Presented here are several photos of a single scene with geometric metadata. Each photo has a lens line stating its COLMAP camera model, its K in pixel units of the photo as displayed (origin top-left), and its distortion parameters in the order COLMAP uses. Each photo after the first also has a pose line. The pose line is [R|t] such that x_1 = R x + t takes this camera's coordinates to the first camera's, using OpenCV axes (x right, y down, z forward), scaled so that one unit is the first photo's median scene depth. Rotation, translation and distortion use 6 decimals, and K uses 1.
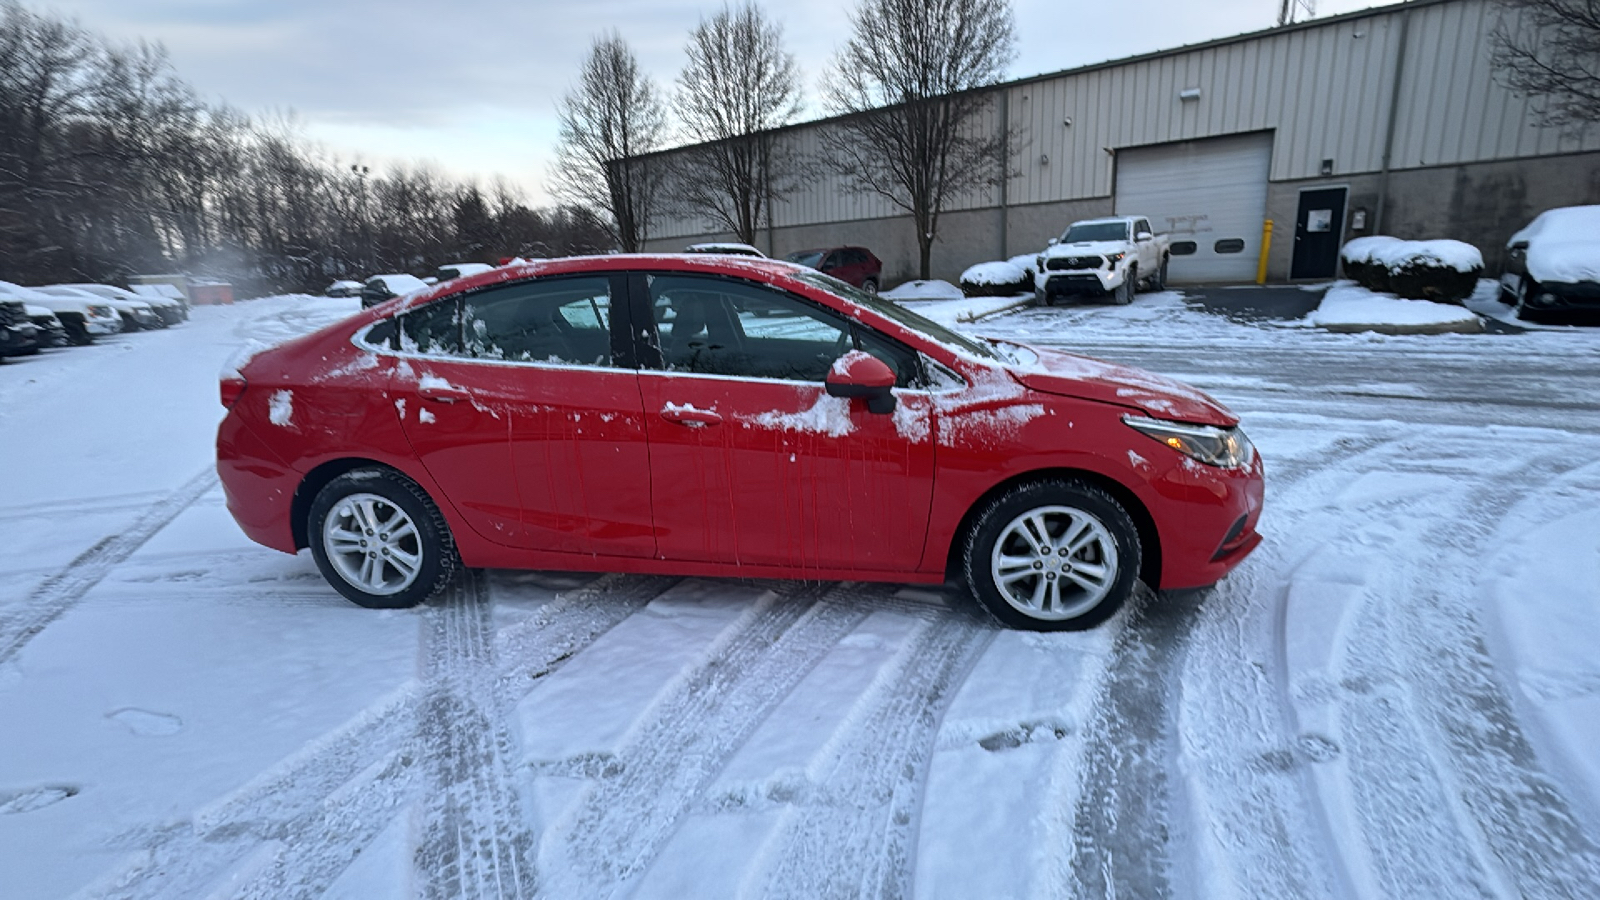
lens RADIAL K [[724.2, 0, 798.6], [0, 724.2, 453.7], [0, 0, 1]] dist [-0.001384, 0.000142]
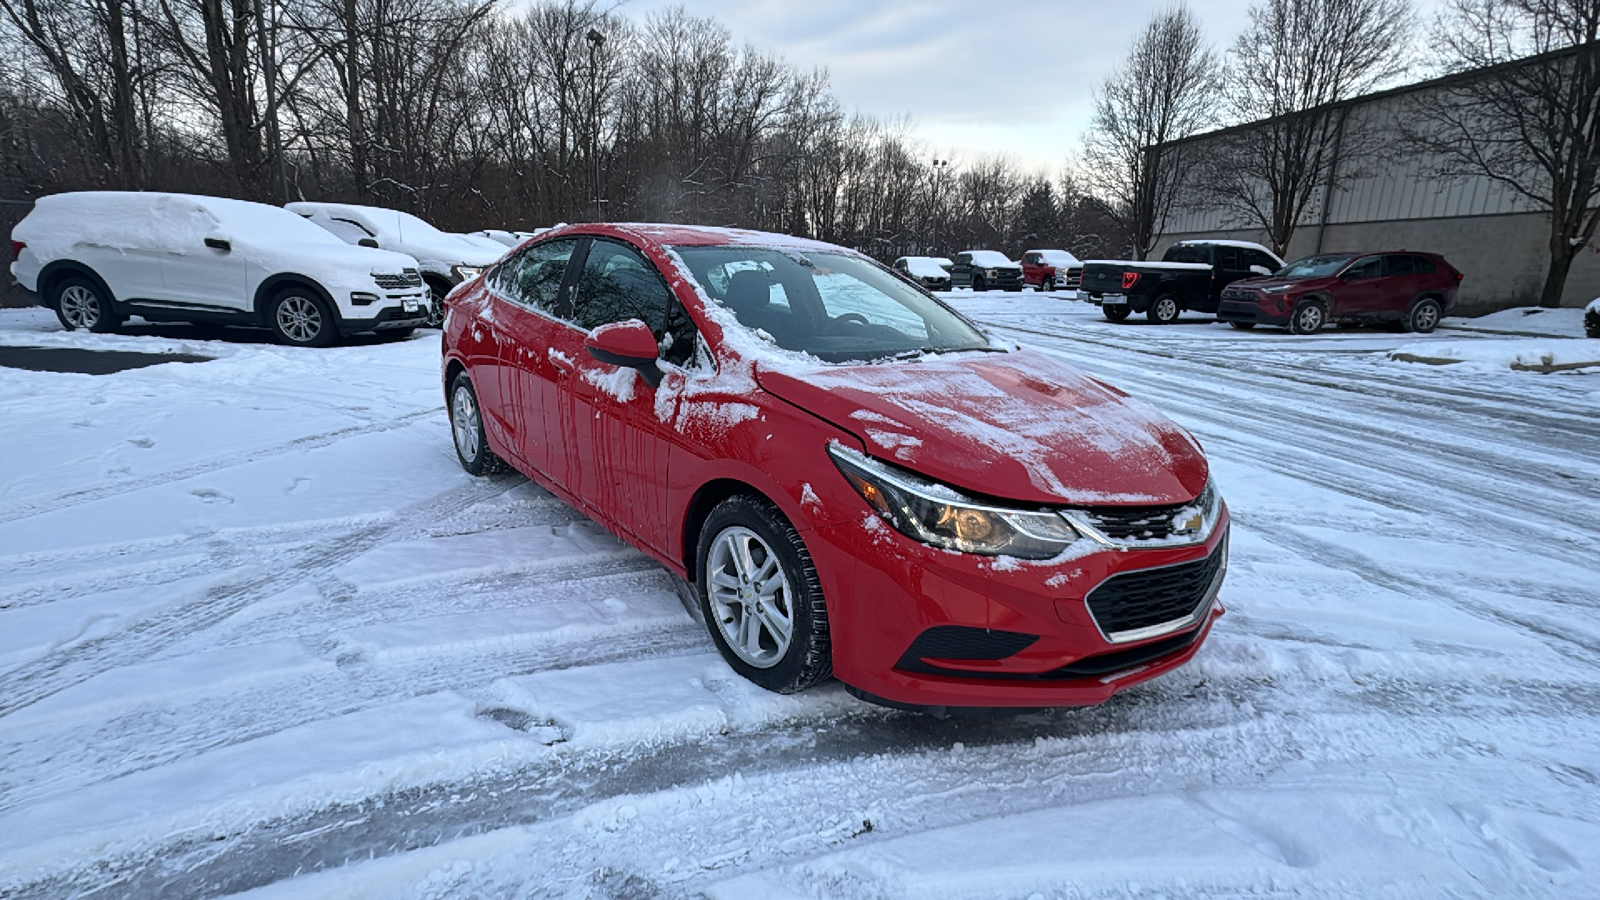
lens RADIAL K [[724.2, 0, 798.6], [0, 724.2, 453.7], [0, 0, 1]] dist [-0.001384, 0.000142]
pose [[0.745068, 0.227131, -0.627125, 0.138588], [-0.220739, 0.971218, 0.089501, -0.015364], [0.629403, 0.071747, 0.773760, 0.057994]]
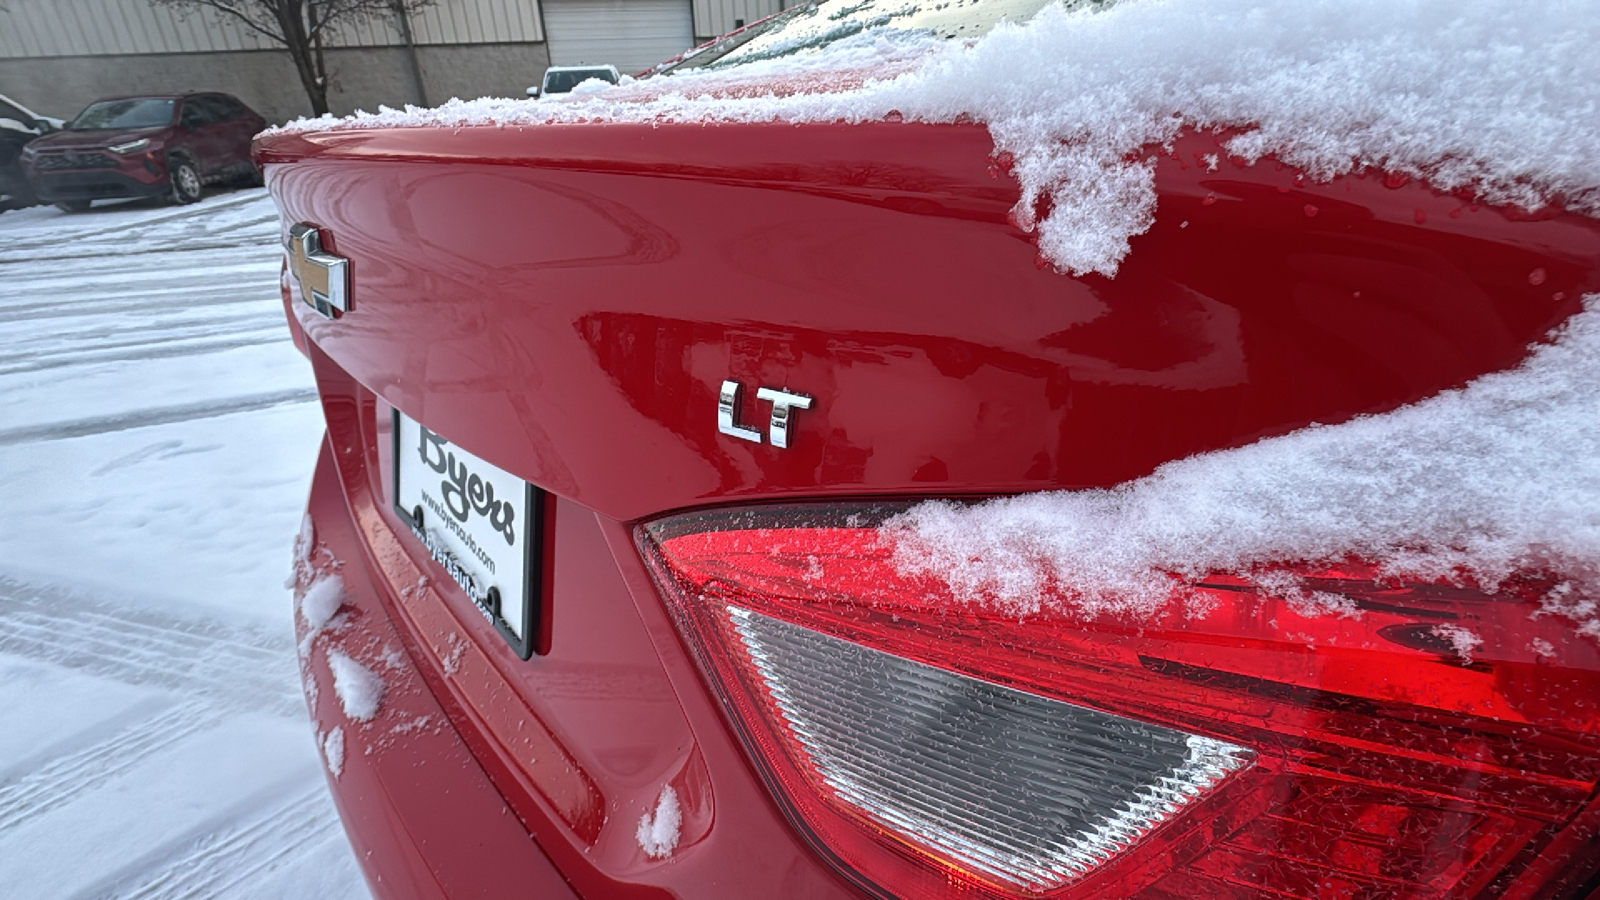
lens RADIAL K [[729.6, 0, 799.0], [0, 729.6, 454.9], [0, 0, 1]] dist [-0.001049, -0.000307]
pose [[0.651255, -0.307432, 0.693795, -0.162242], [0.198872, 0.951451, 0.234926, -0.027264], [-0.732336, -0.015020, 0.680777, 0.187333]]
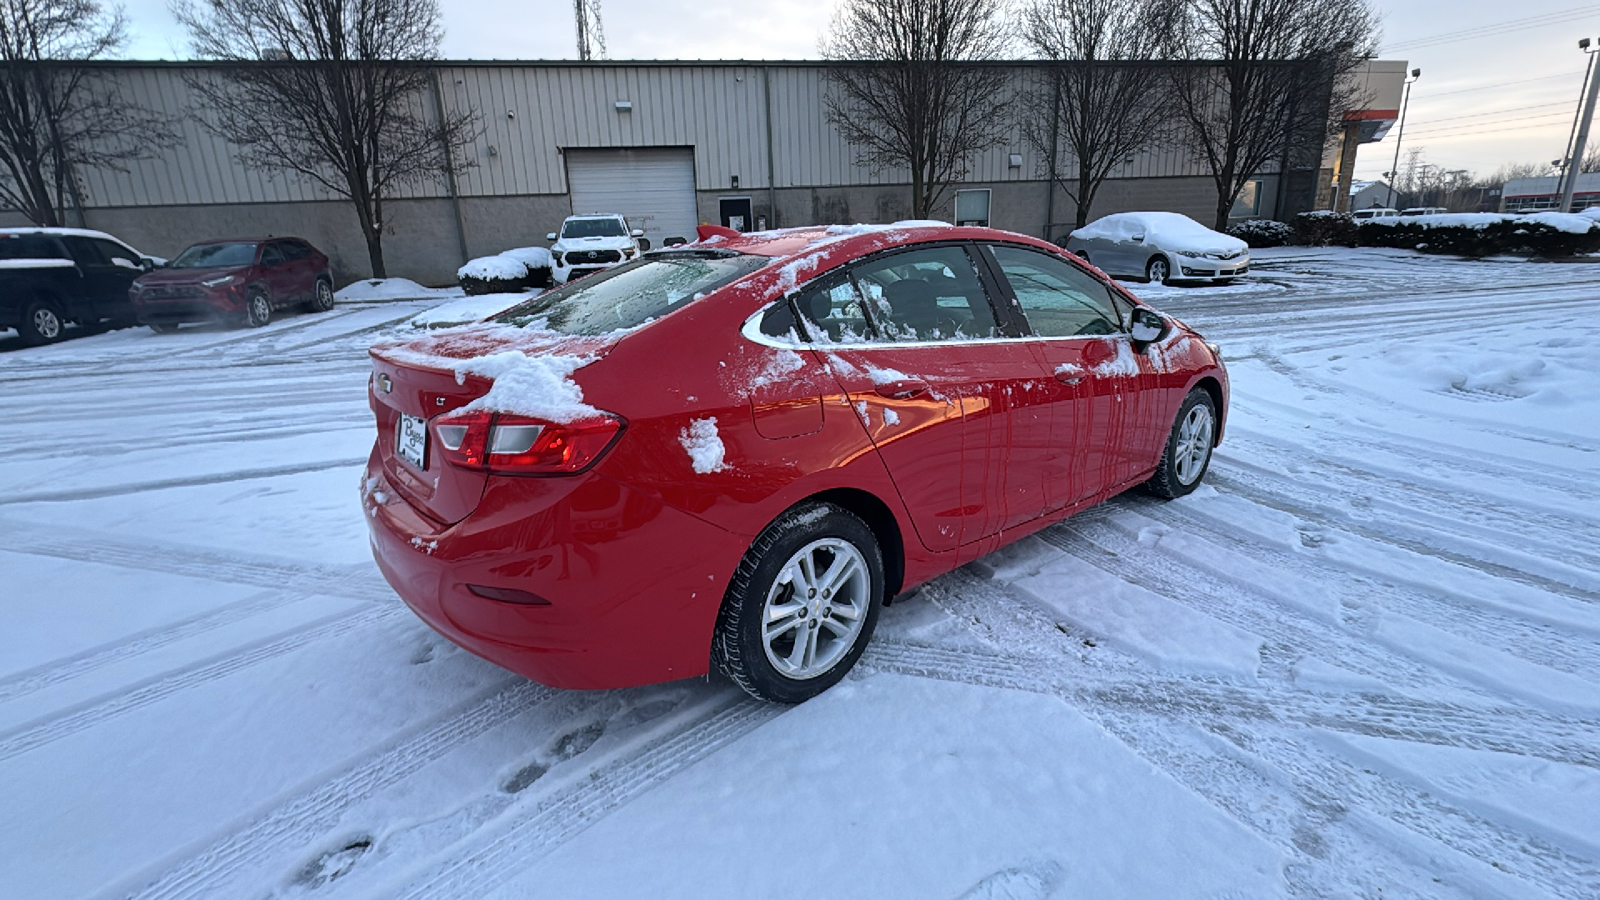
lens RADIAL K [[724.2, 0, 798.6], [0, 724.2, 453.7], [0, 0, 1]] dist [-0.001384, 0.000142]
pose [[0.667661, -0.191663, 0.719371, -0.195665], [0.190762, 0.978075, 0.083541, -0.016552], [-0.719610, 0.081452, 0.689585, 0.088063]]
